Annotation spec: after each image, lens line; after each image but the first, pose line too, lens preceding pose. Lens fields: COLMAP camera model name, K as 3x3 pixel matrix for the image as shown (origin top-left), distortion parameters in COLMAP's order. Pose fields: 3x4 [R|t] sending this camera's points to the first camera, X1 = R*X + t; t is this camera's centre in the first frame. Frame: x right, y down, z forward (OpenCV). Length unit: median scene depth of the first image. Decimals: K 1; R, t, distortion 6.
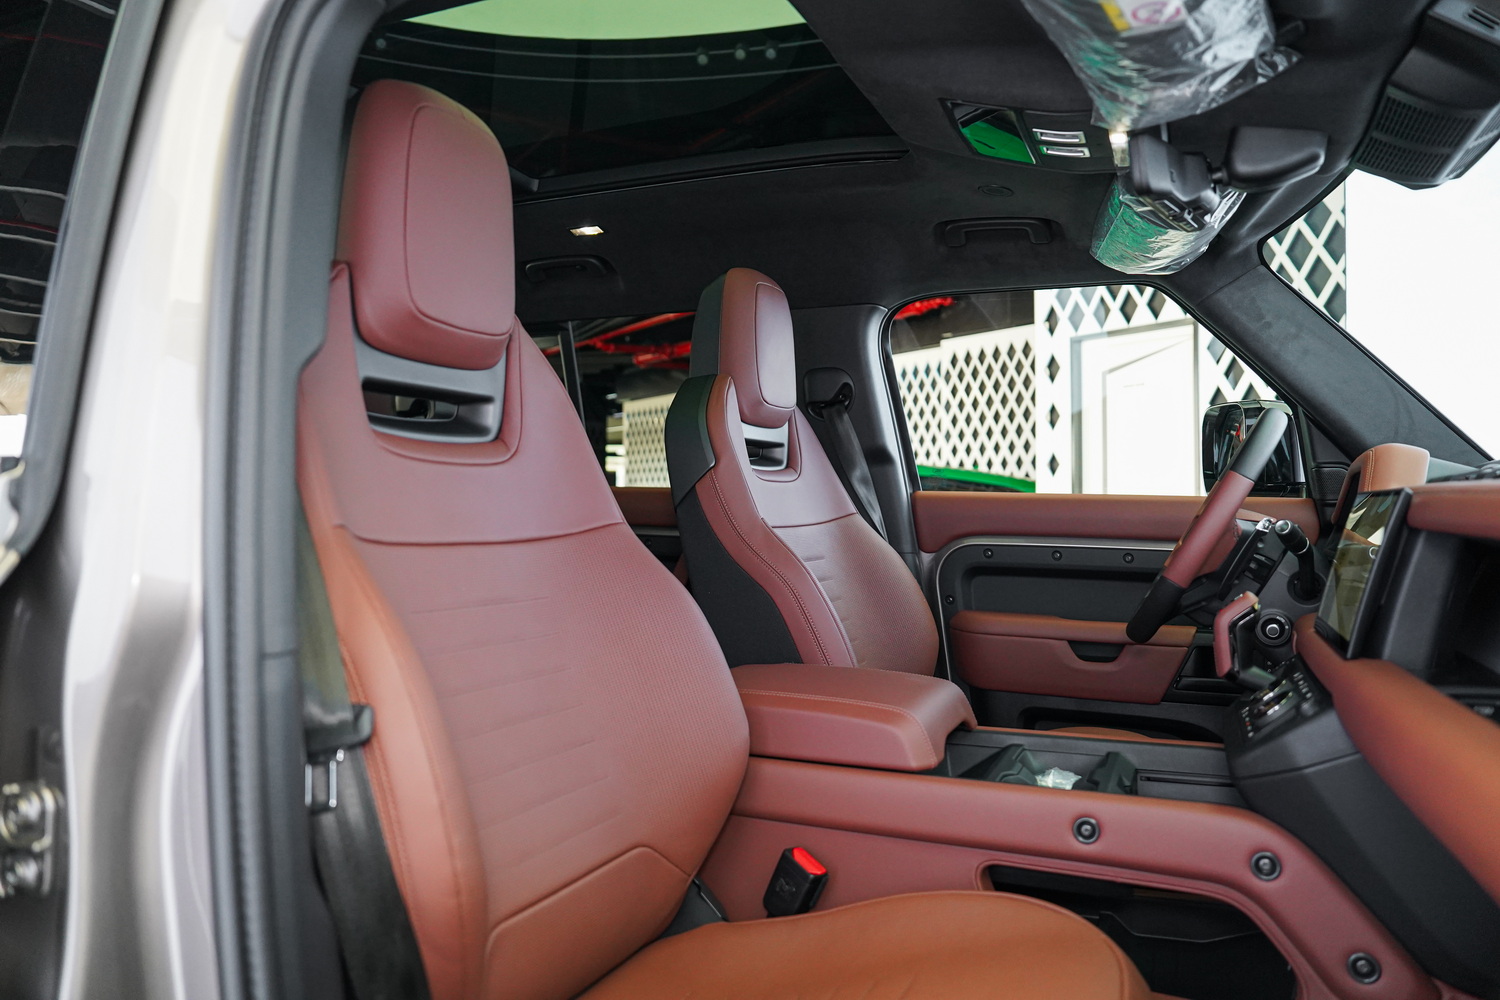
lens RADIAL K [[1028.3, 0, 750.0], [0, 1028.3, 500.0], [0, 0, 1]] dist [-0.118033, 0.085967]
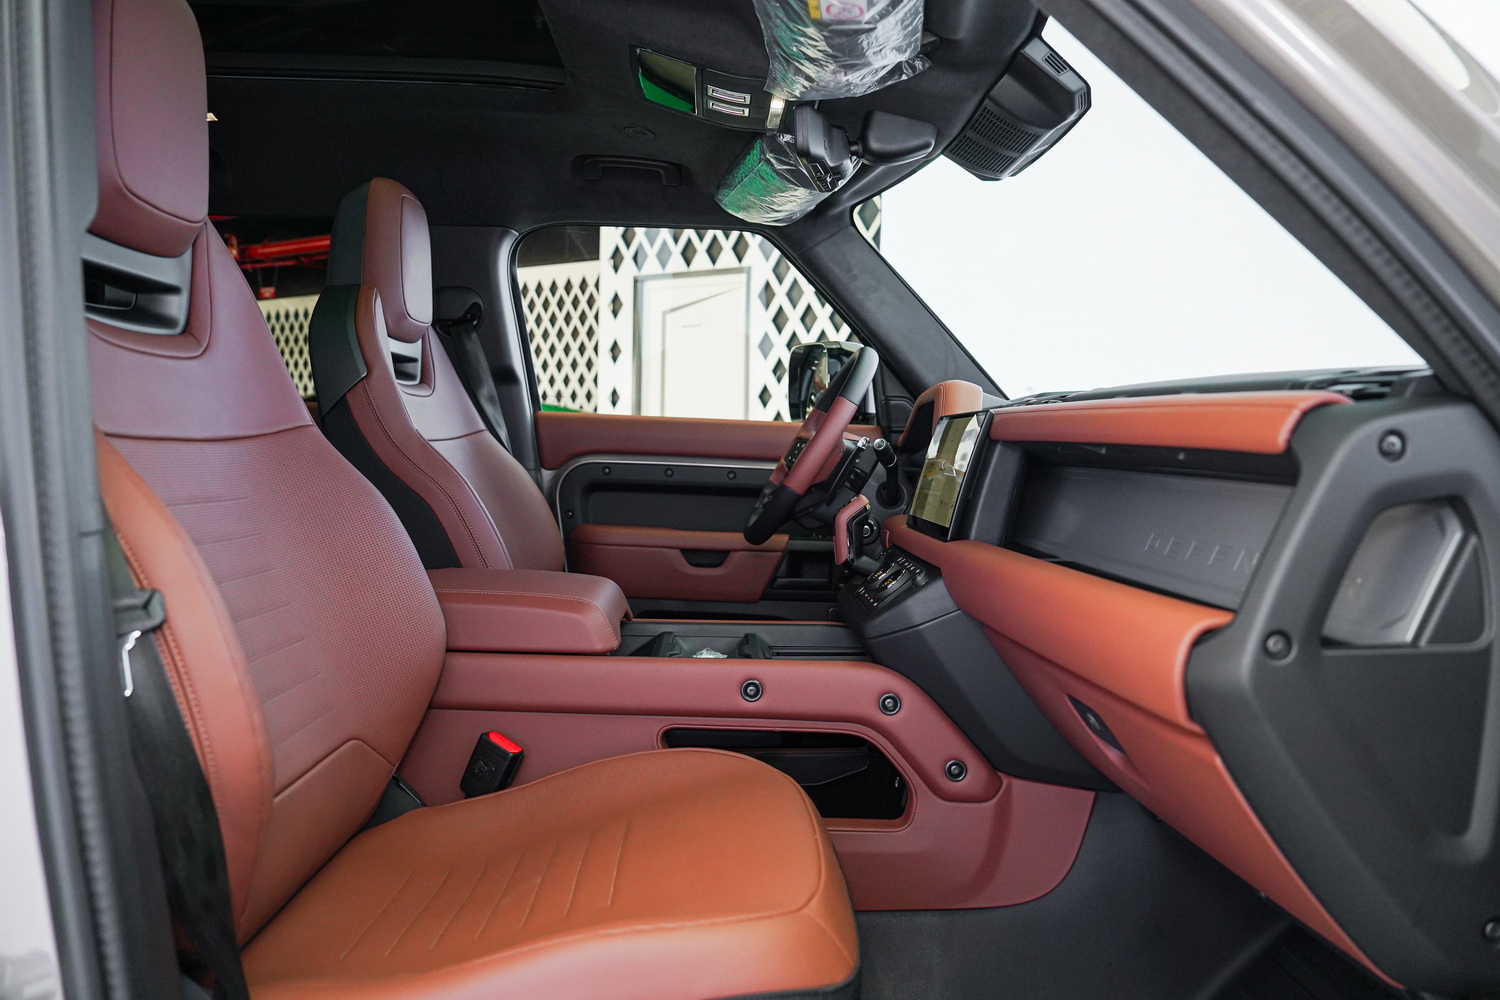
lens RADIAL K [[1028.3, 0, 750.0], [0, 1028.3, 500.0], [0, 0, 1]] dist [-0.118033, 0.085967]
pose [[0.902477, -0.004146, 0.430718, -0.144705], [-0.023514, 0.997988, 0.058875, 0.023976], [-0.430096, -0.063262, 0.900564, -0.060180]]
